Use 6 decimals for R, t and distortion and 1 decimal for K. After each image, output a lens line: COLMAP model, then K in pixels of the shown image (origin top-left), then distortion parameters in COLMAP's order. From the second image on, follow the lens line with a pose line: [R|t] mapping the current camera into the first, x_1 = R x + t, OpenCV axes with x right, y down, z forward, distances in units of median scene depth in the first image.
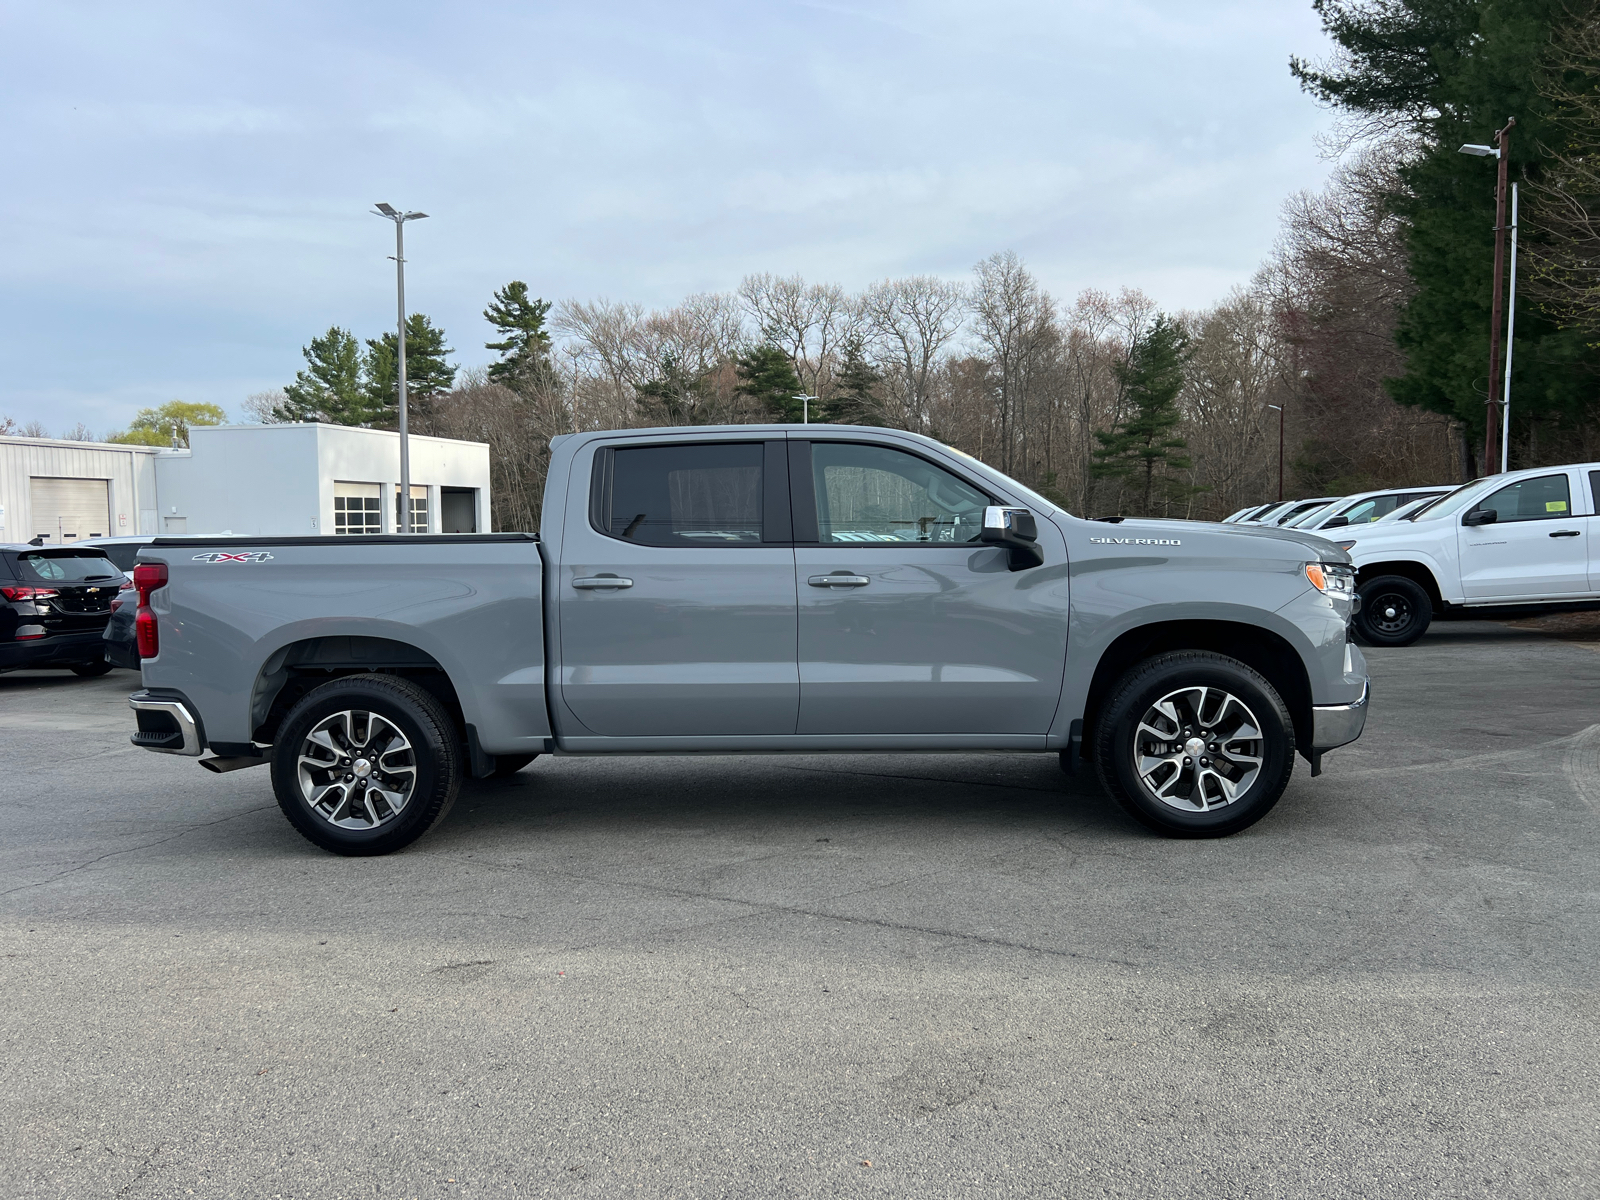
lens RADIAL K [[1185.8, 0, 787.4], [0, 1185.8, 598.0], [0, 0, 1]] dist [0.056092, -0.072752]
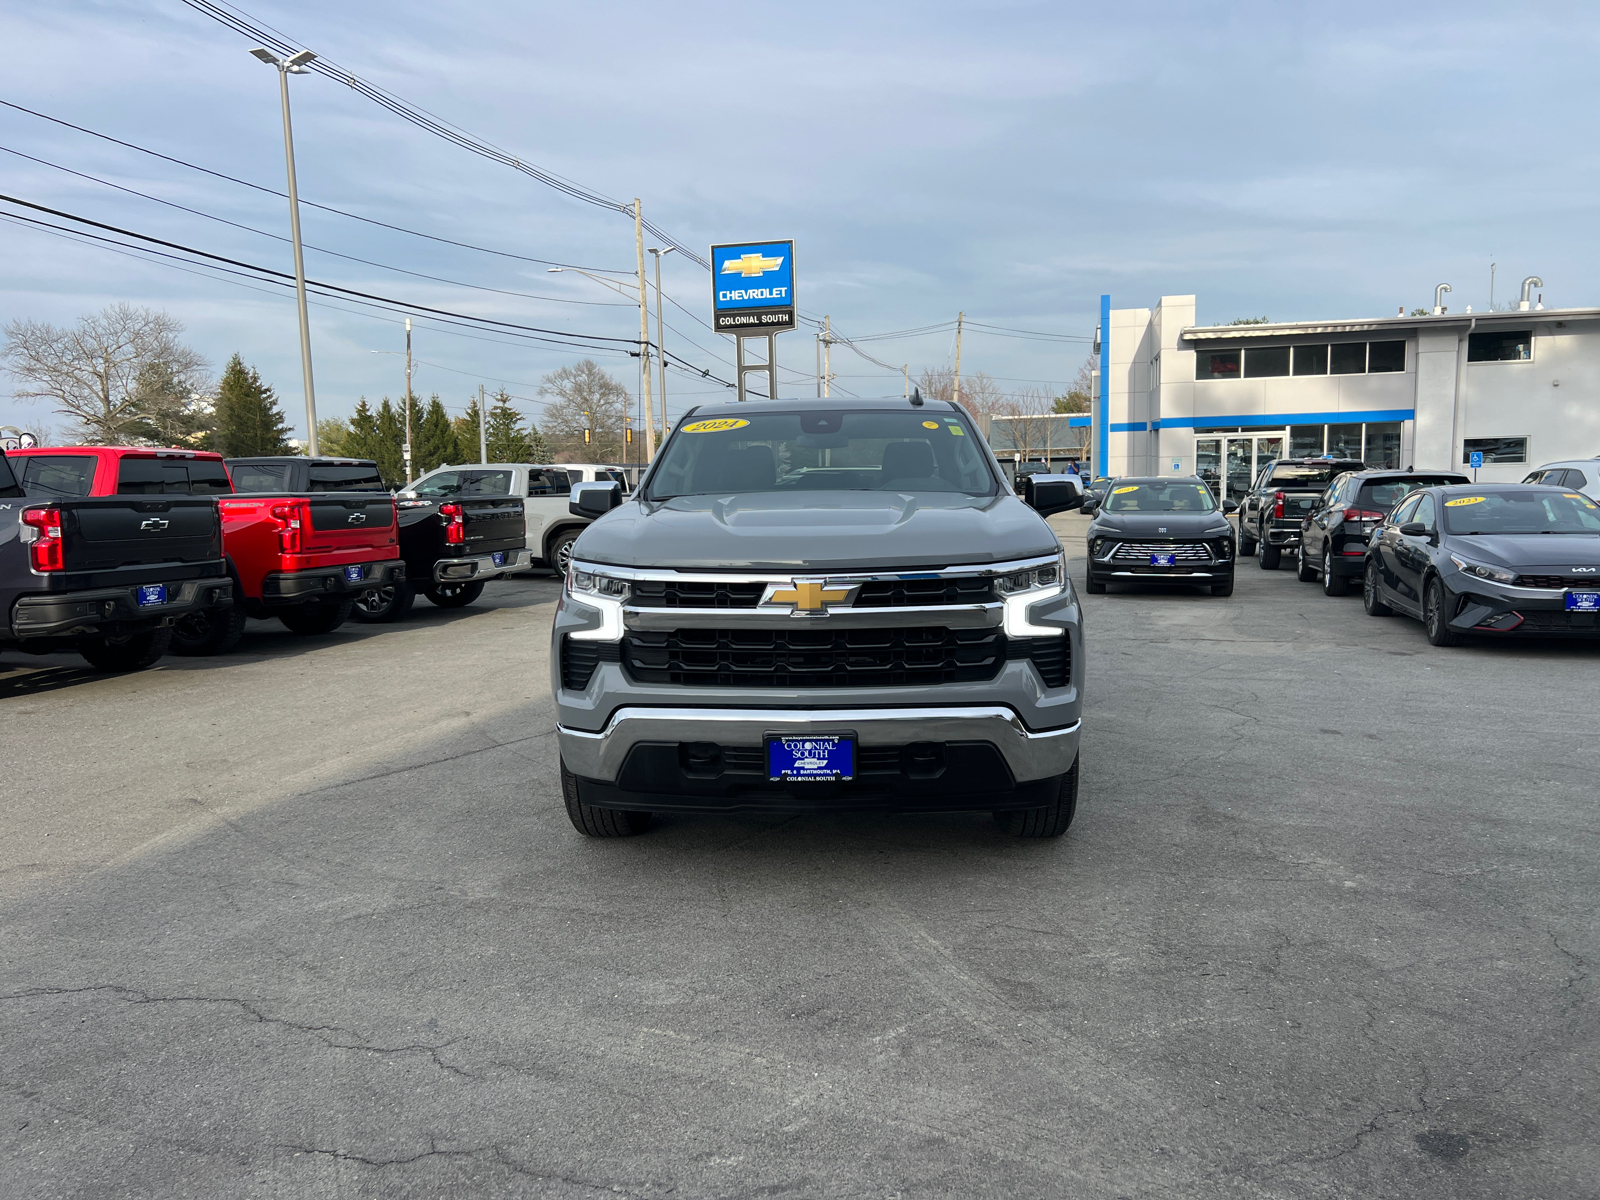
lens RADIAL K [[1189.5, 0, 791.3], [0, 1189.5, 595.2], [0, 0, 1]] dist [0.080893, -0.107123]
pose [[0.025427, 0.118563, -0.992621, 0.129661], [-0.038127, 0.992335, 0.117552, -0.011004], [0.998949, 0.034857, 0.029752, 0.112501]]
